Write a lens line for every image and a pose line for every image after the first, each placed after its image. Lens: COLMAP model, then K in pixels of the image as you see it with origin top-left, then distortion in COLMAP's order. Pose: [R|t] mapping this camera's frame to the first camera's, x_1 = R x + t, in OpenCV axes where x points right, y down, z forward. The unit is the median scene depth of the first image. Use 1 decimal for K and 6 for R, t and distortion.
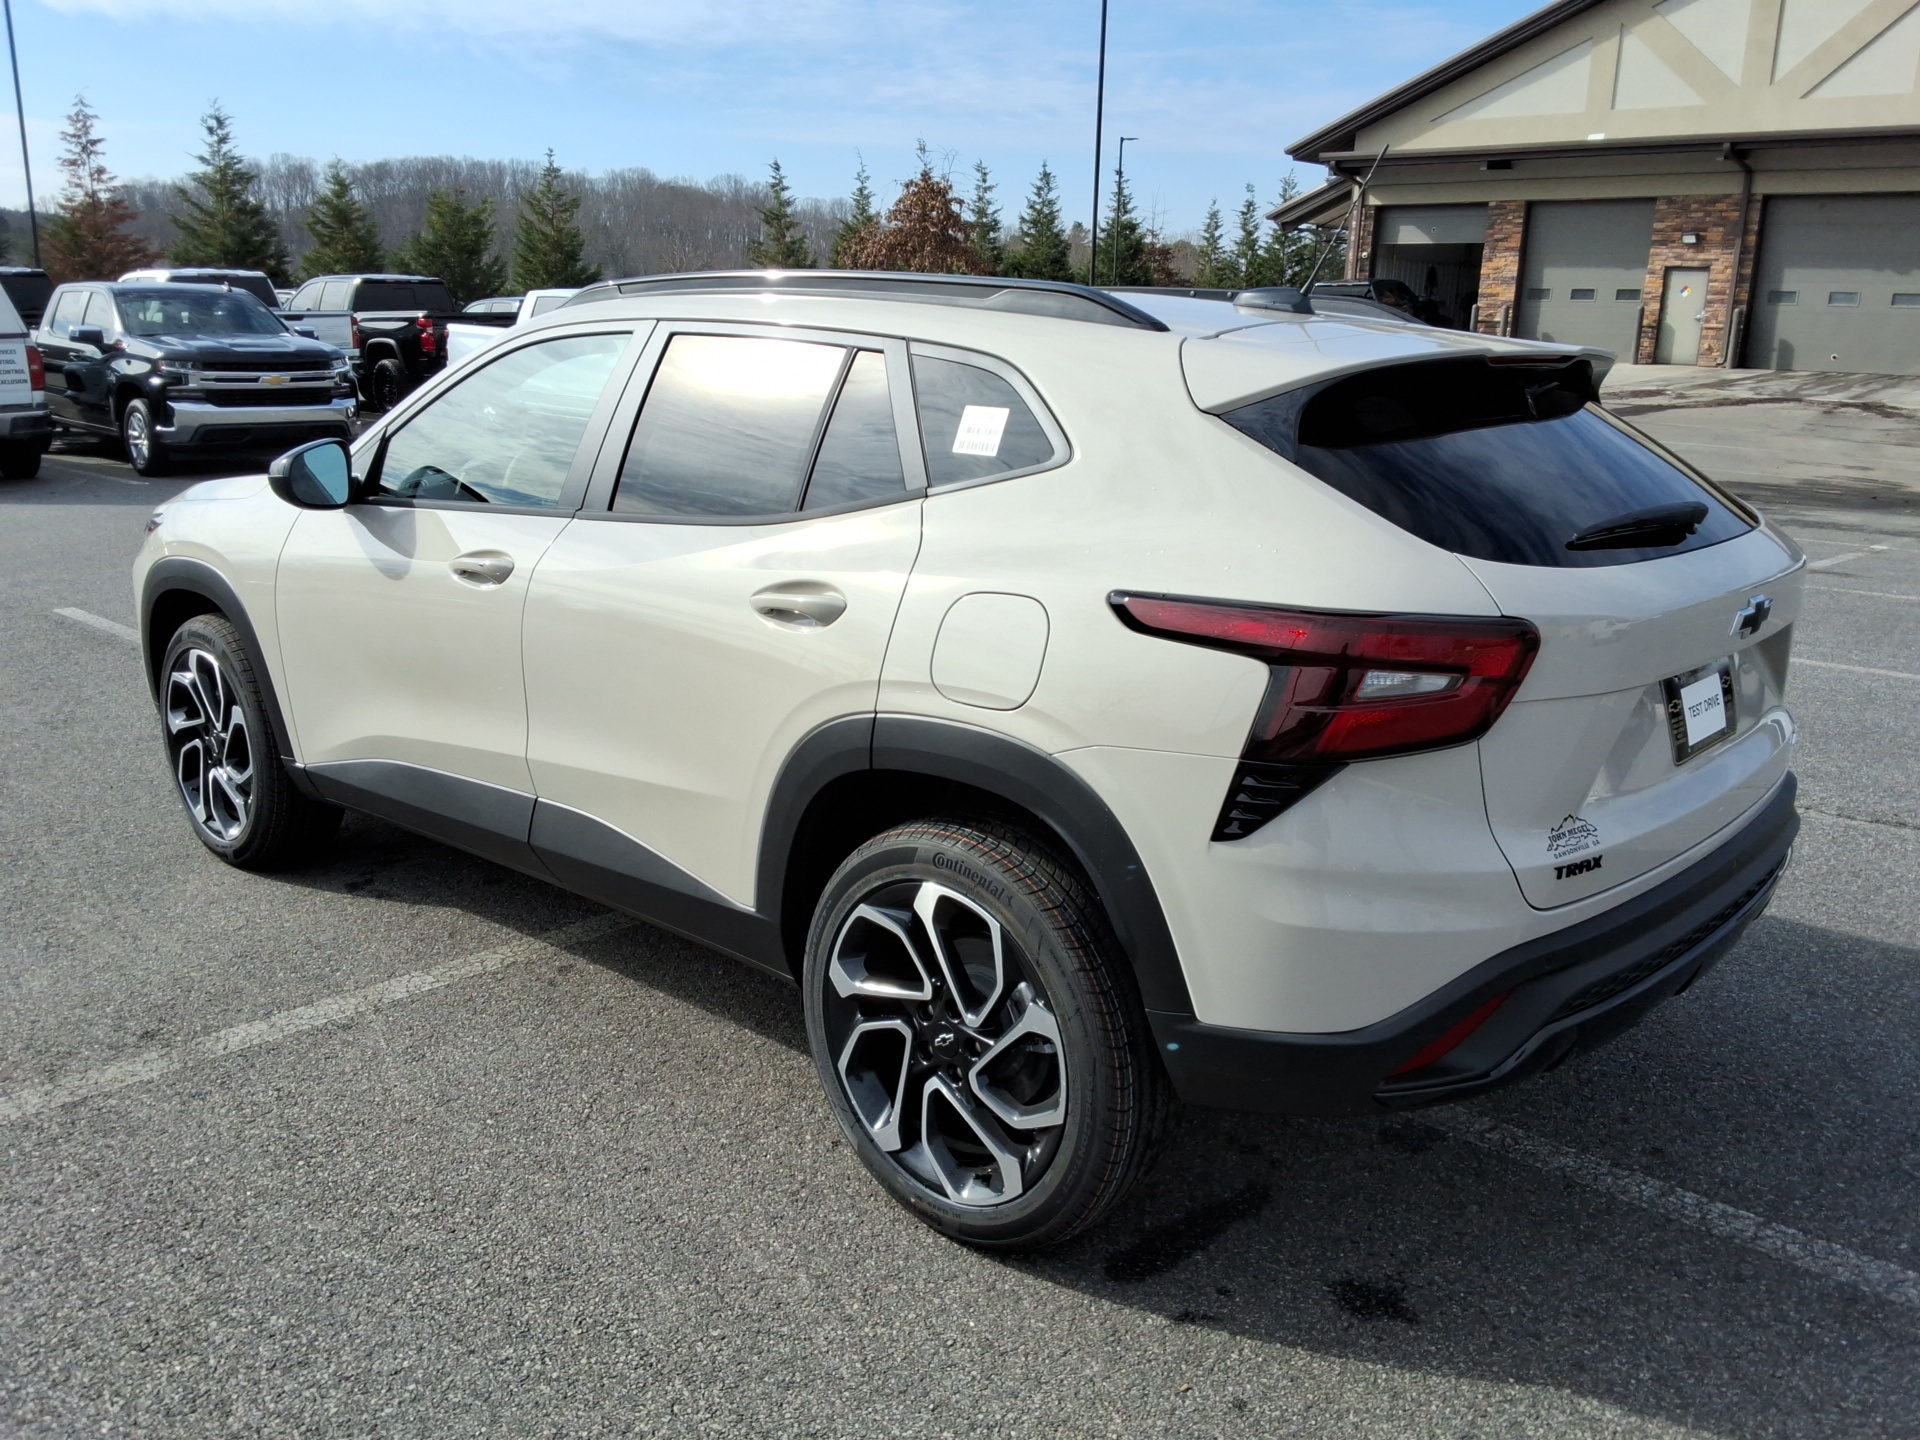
lens RADIAL K [[1531.4, 0, 956.8], [0, 1531.4, 708.7], [0, 0, 1]] dist [0.092772, -0.130062]
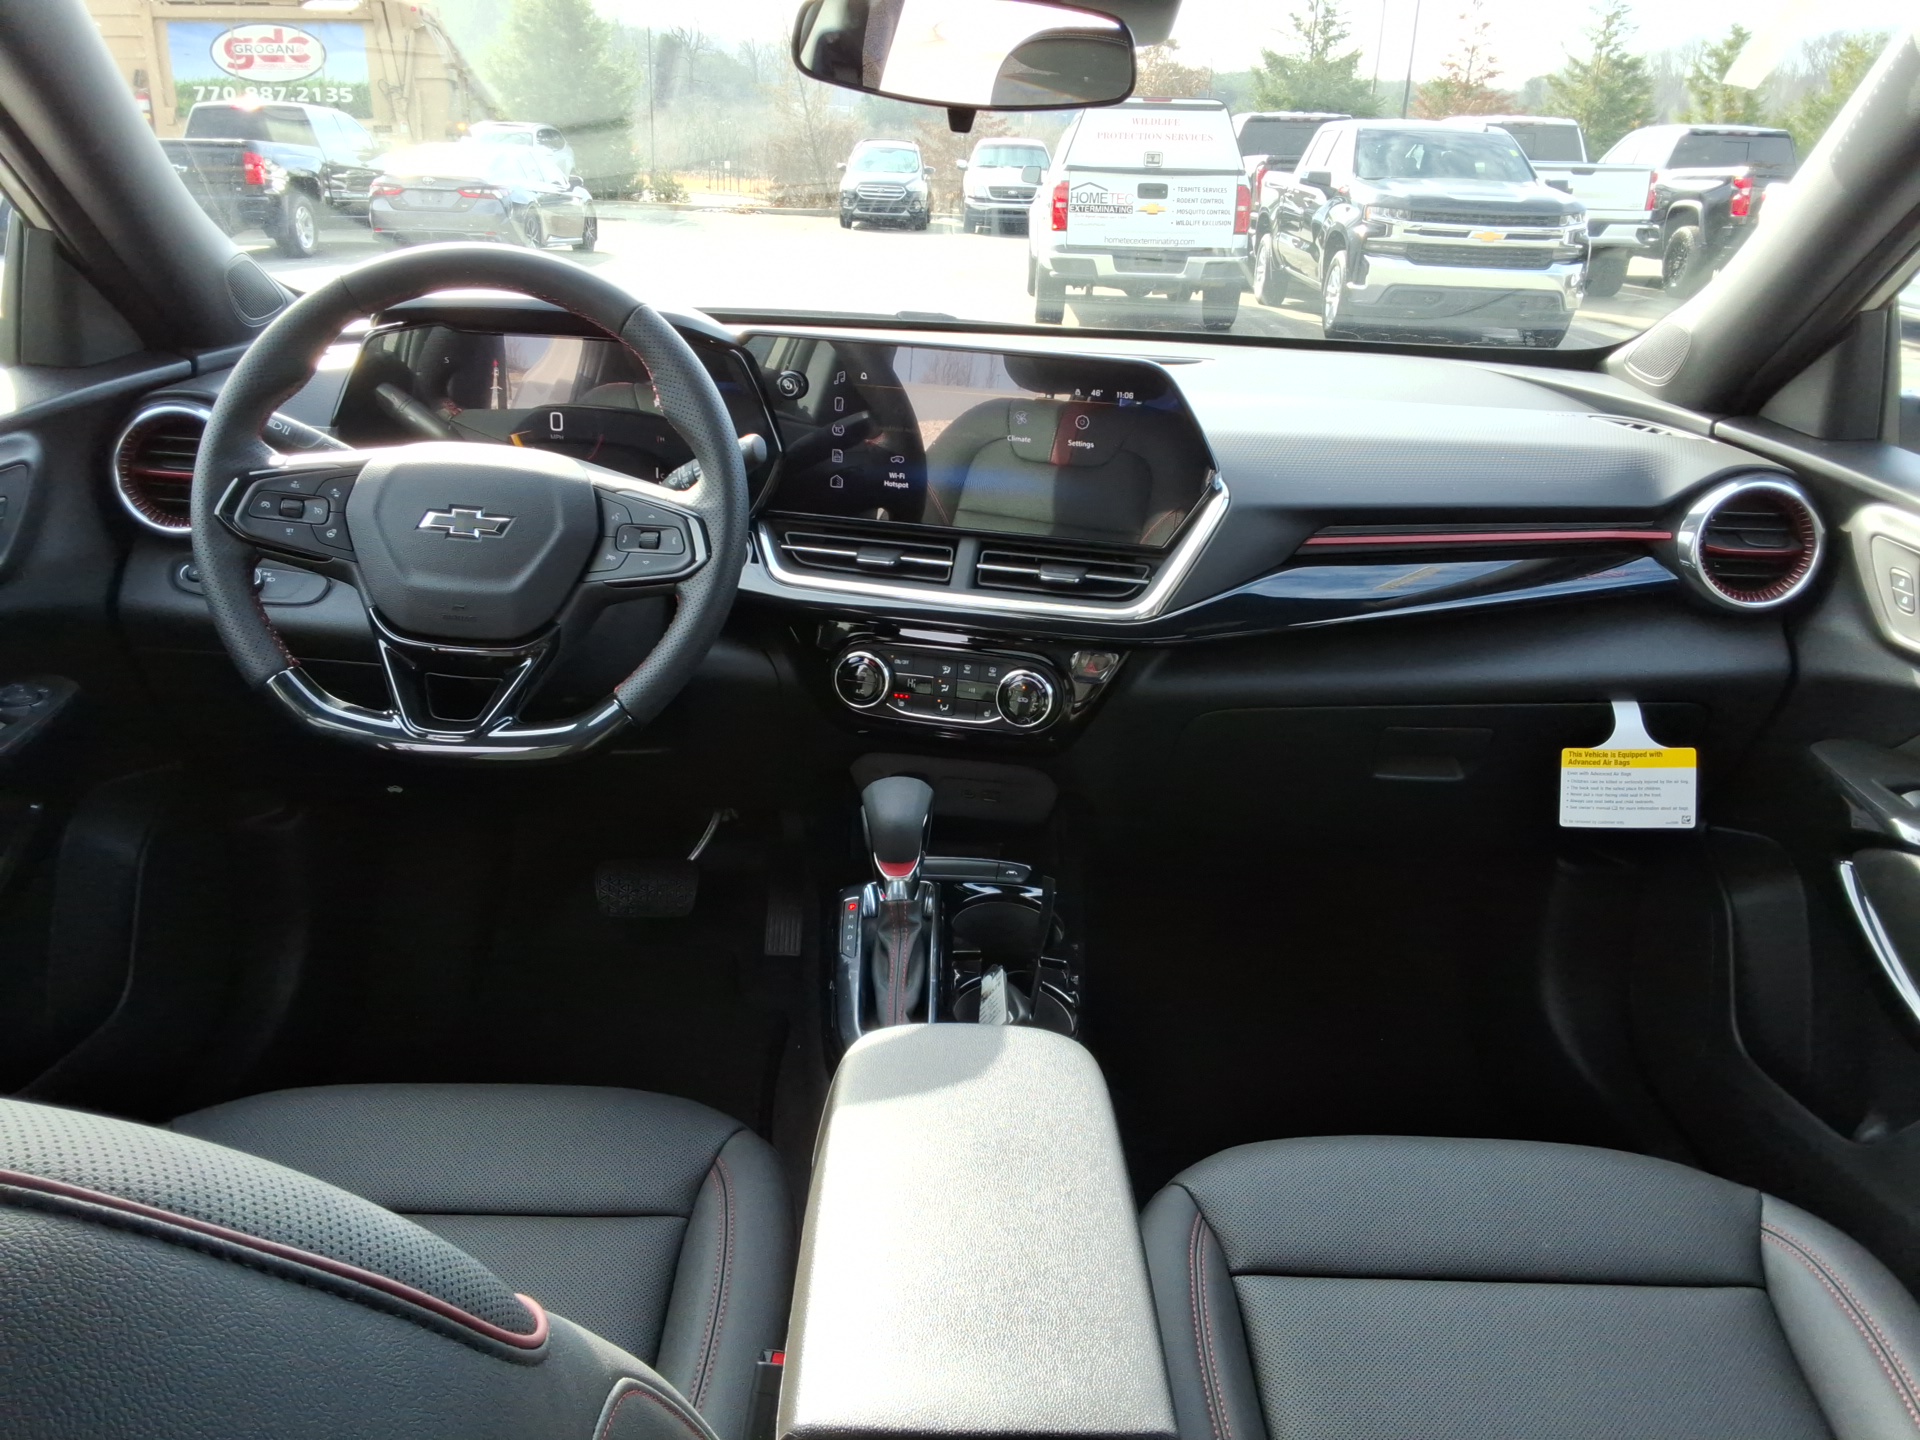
lens RADIAL K [[1531.4, 0, 986.1], [0, 1531.4, 716.0], [0, 0, 1]] dist [0.092772, -0.130062]
pose [[0.693800, 0.261648, -0.670956, 0.001655], [-0.210463, 0.964659, 0.158552, -0.170655], [0.688728, 0.031208, 0.724348, 0.969658]]
